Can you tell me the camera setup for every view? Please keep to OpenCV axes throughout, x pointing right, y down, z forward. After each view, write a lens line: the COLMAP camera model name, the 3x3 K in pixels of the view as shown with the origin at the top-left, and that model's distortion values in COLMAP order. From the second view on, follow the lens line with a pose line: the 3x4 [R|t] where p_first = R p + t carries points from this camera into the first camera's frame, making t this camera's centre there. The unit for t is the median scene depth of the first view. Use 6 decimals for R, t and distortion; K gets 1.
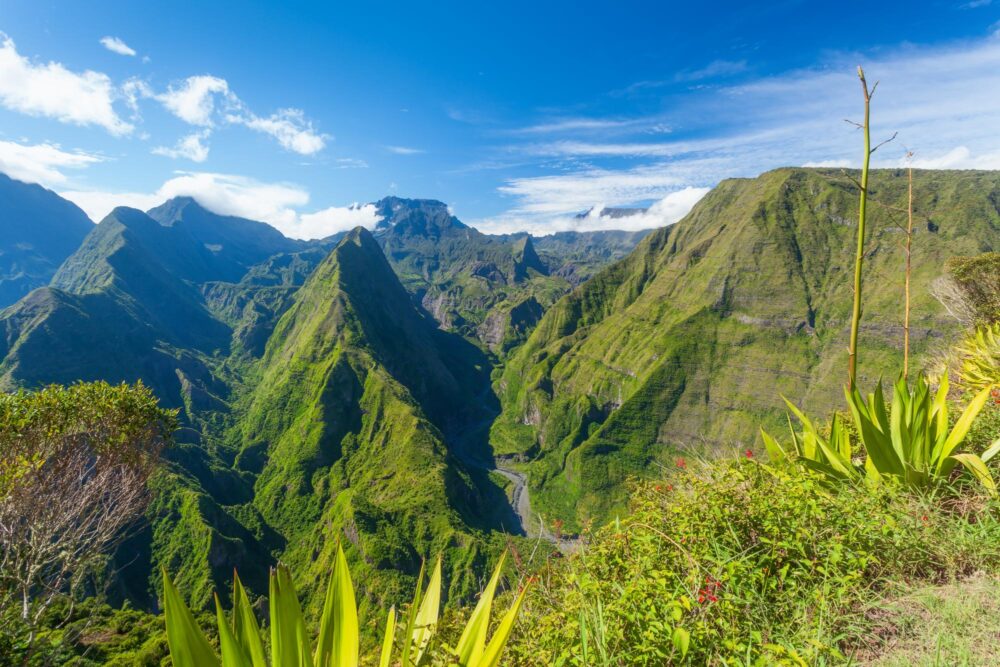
lens RADIAL K [[486.3, 0, 501.5], [0, 486.3, 323.5], [0, 0, 1]] dist [-0.005144, 0.000785]
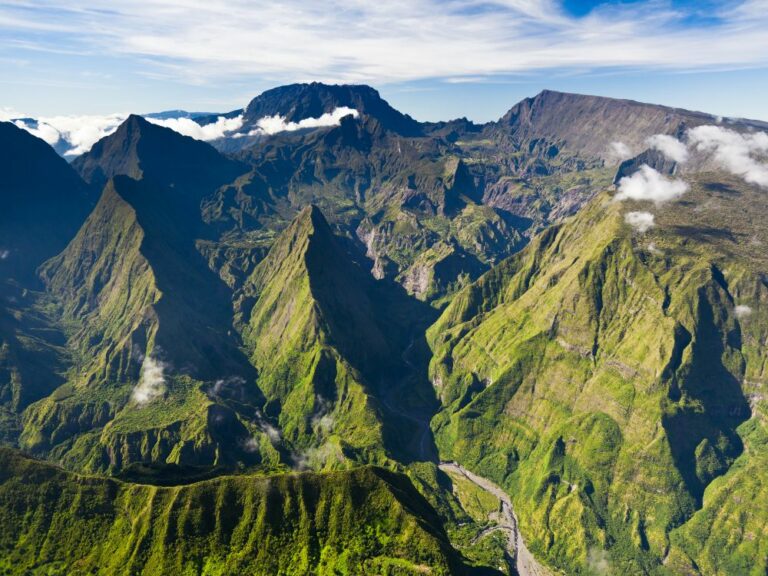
lens RADIAL K [[556.3, 0, 387.0], [0, 556.3, 288.5], [0, 0, 1]] dist [-0.005997, -0.001777]
pose [[0.995793, 0.029181, -0.086858, 0.053527], [-0.015698, 0.988249, 0.152044, -0.391865], [0.090274, -0.150040, 0.984550, -0.743014]]
